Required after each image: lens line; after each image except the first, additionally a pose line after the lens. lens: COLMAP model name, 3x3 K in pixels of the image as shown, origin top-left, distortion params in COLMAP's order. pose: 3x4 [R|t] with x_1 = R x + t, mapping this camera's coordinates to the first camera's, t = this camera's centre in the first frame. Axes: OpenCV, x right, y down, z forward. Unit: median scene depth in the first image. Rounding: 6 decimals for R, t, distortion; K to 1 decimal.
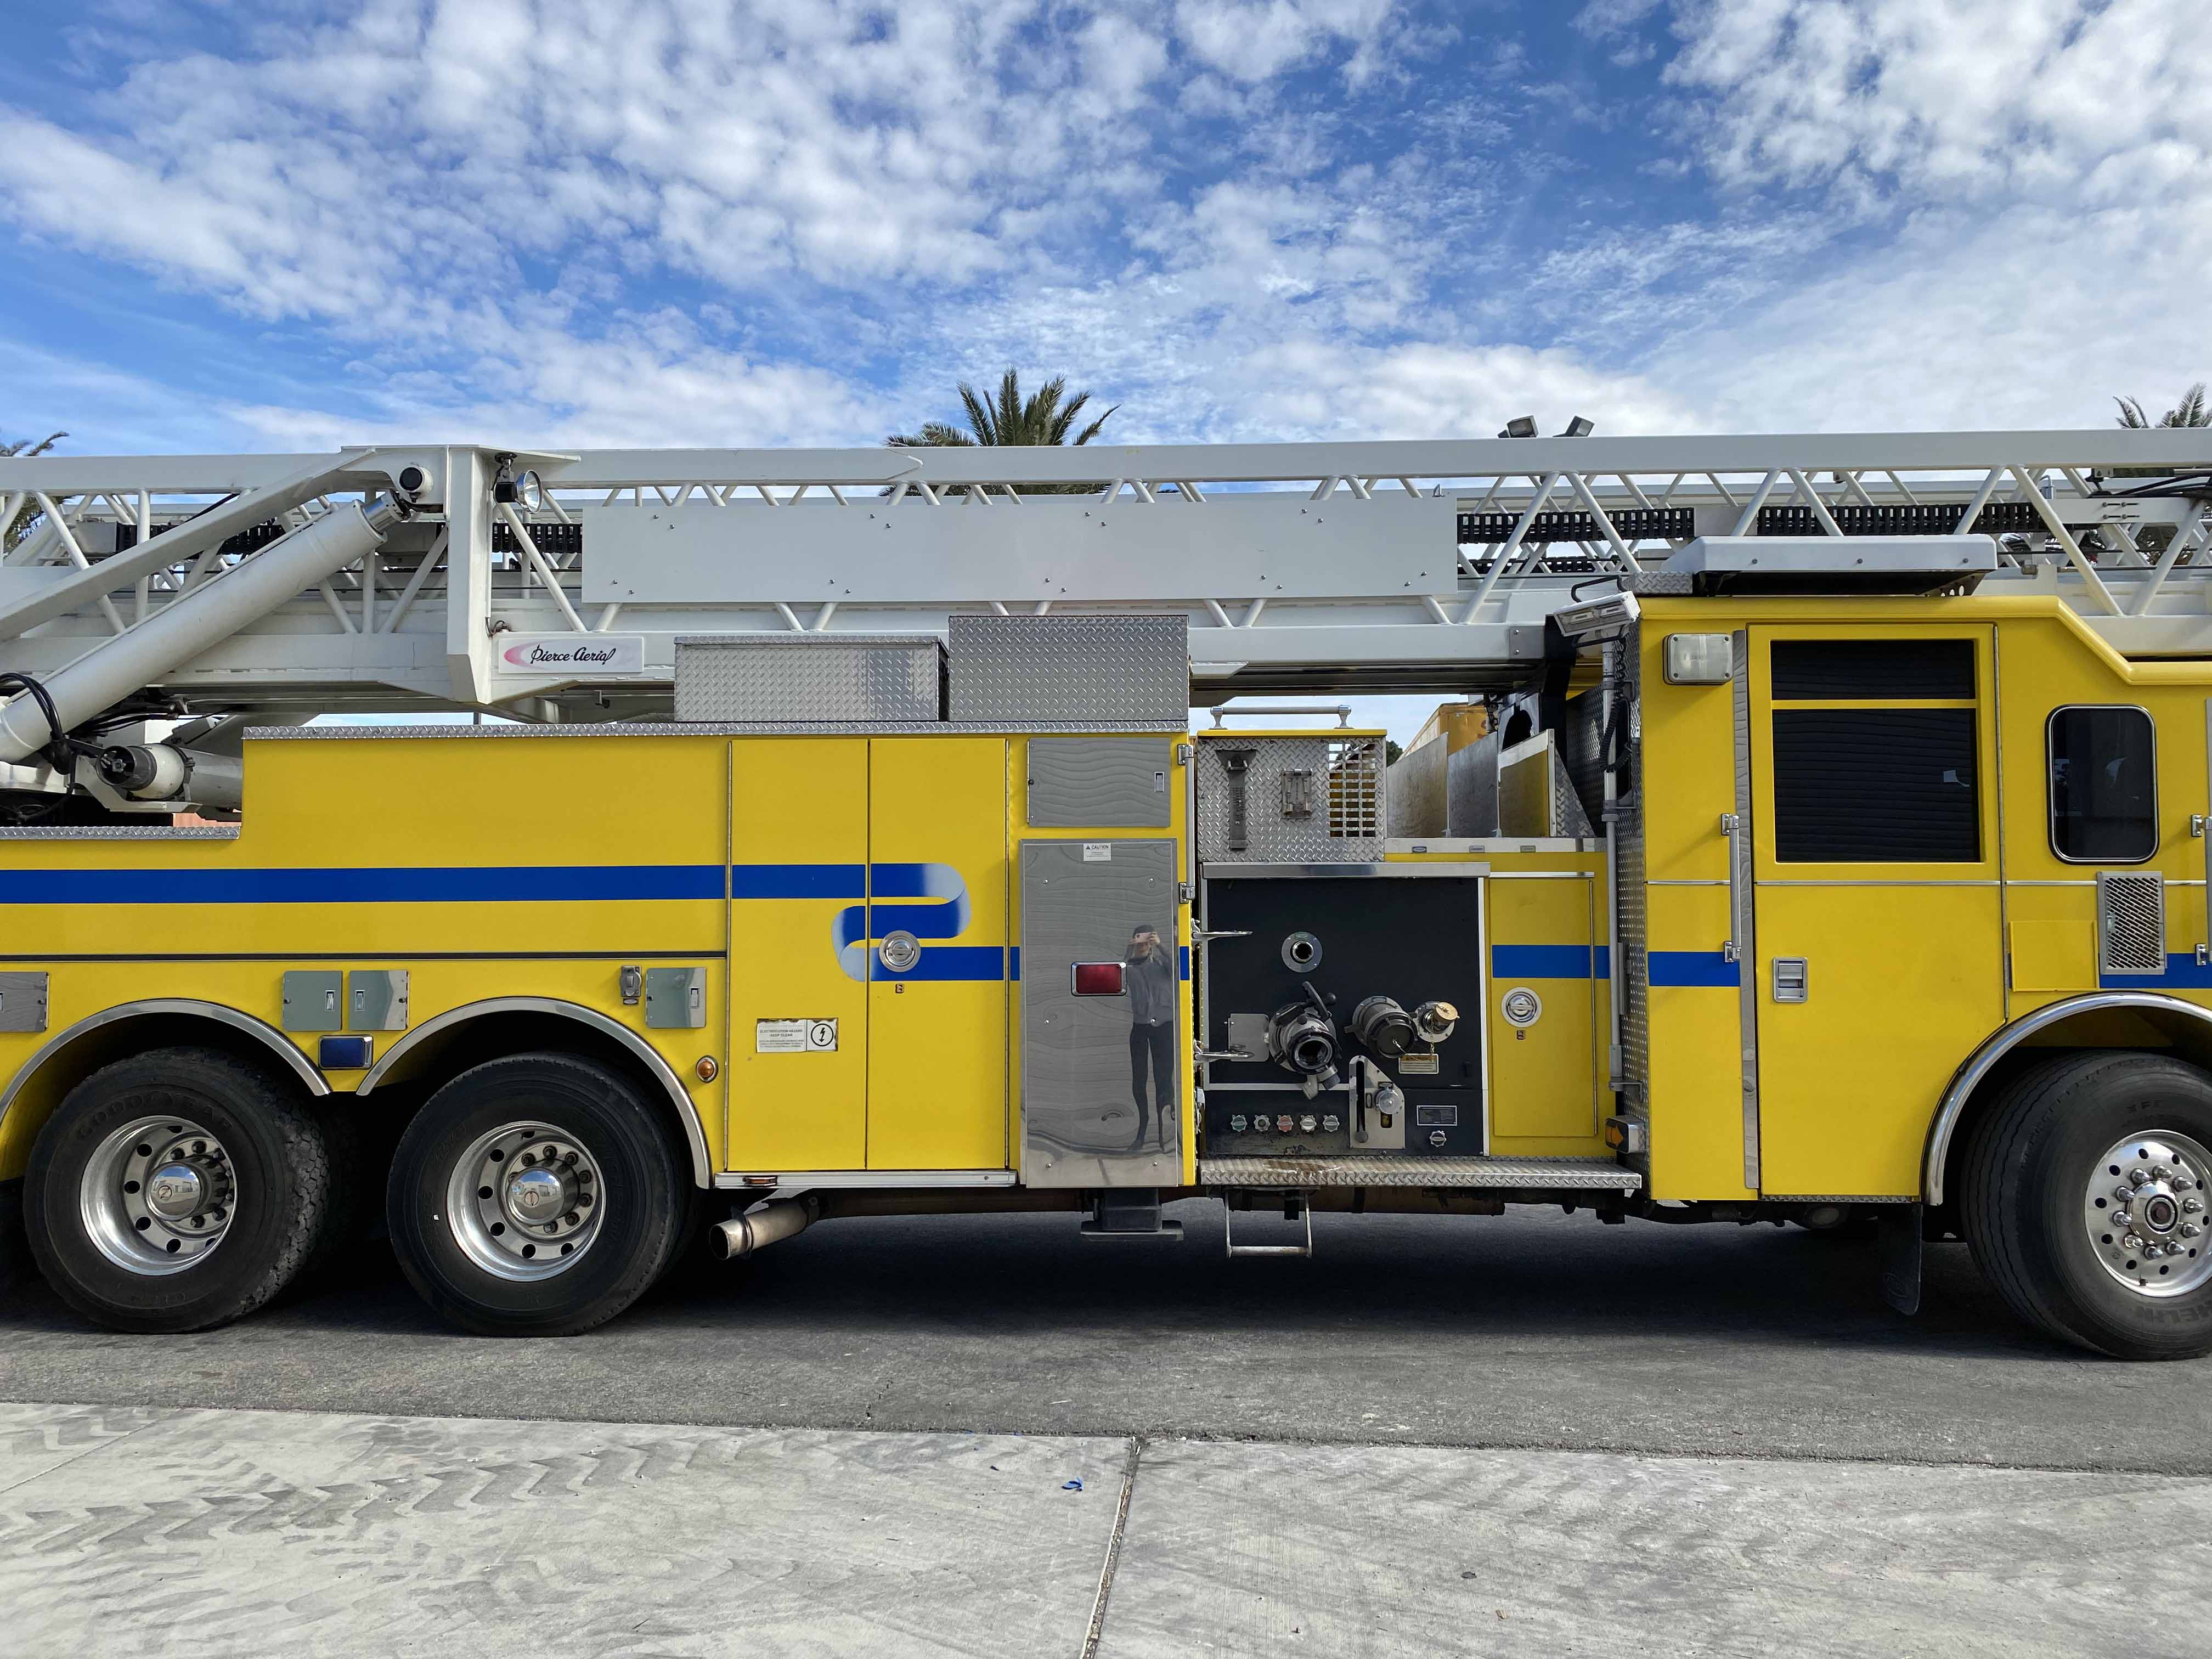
lens RADIAL K [[1674.2, 0, 1106.0], [0, 1674.2, 829.5], [0, 0, 1]] dist [0.200805, -0.596633]
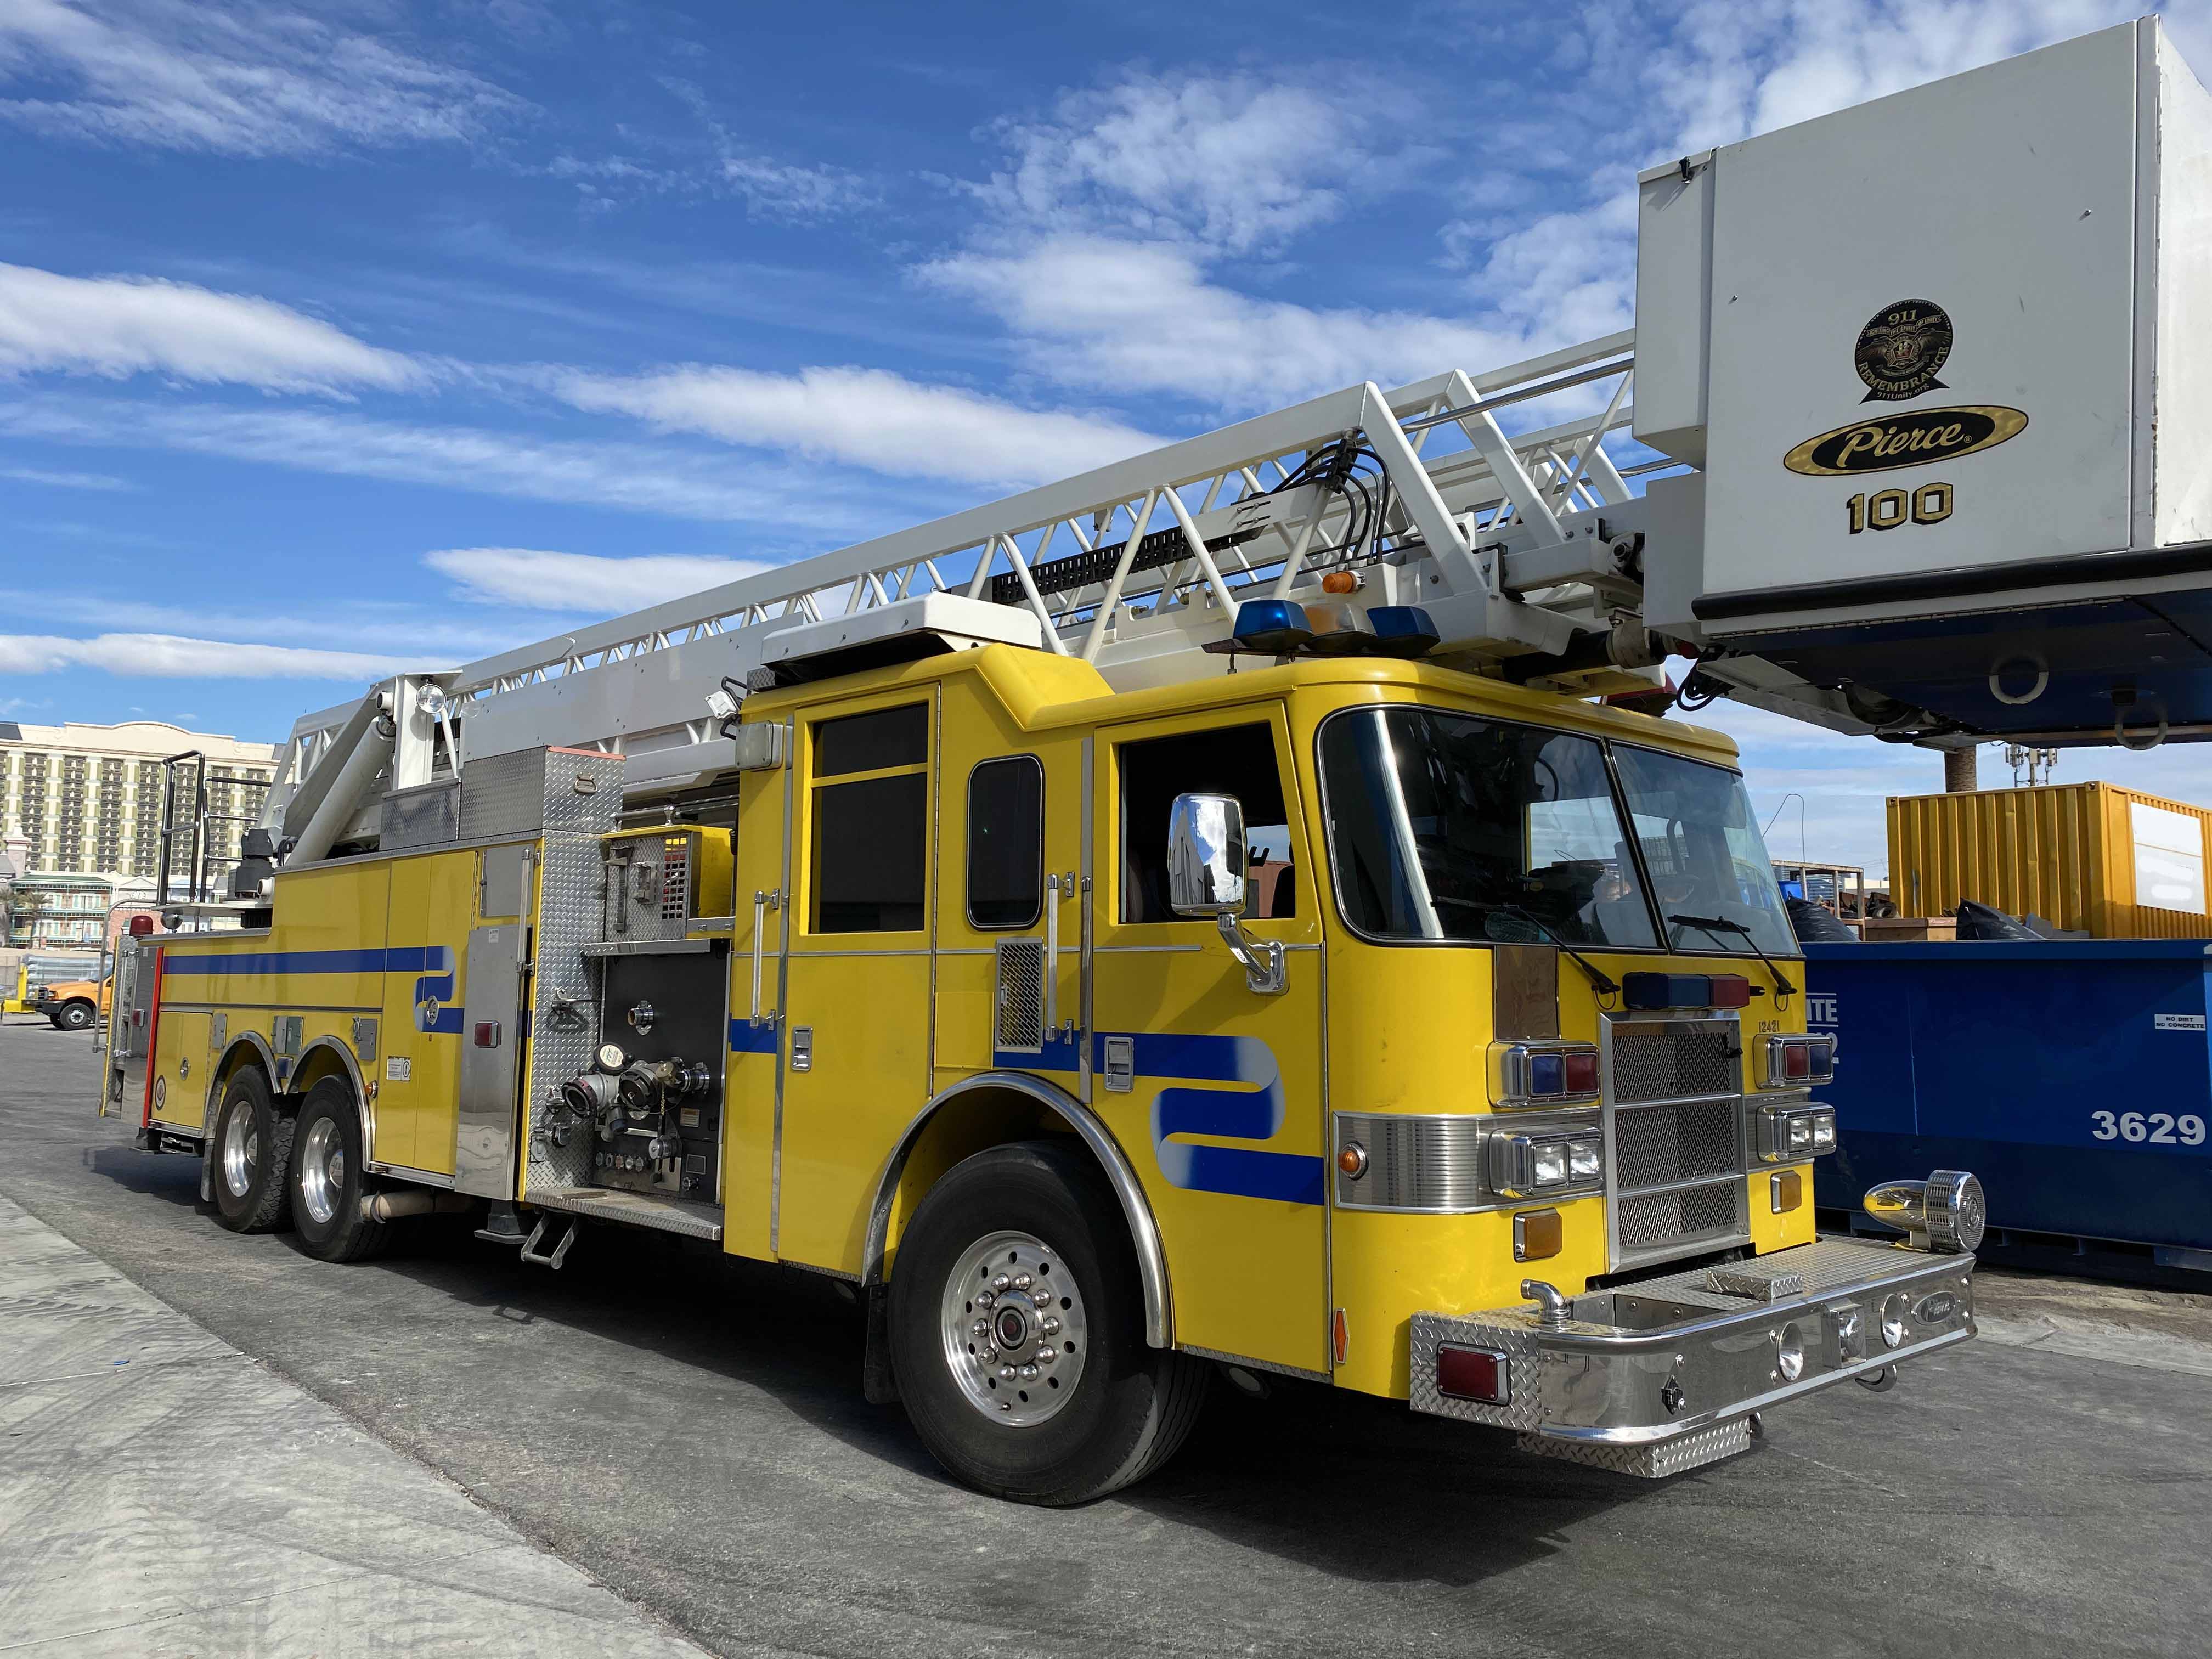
lens RADIAL K [[1674.2, 0, 1106.0], [0, 1674.2, 829.5], [0, 0, 1]] dist [0.200805, -0.596633]
pose [[0.735052, -0.054727, -0.675798, 1.180727], [0.000157, 0.996751, -0.080547, 0.037824], [0.678011, 0.059100, 0.732672, 0.348181]]
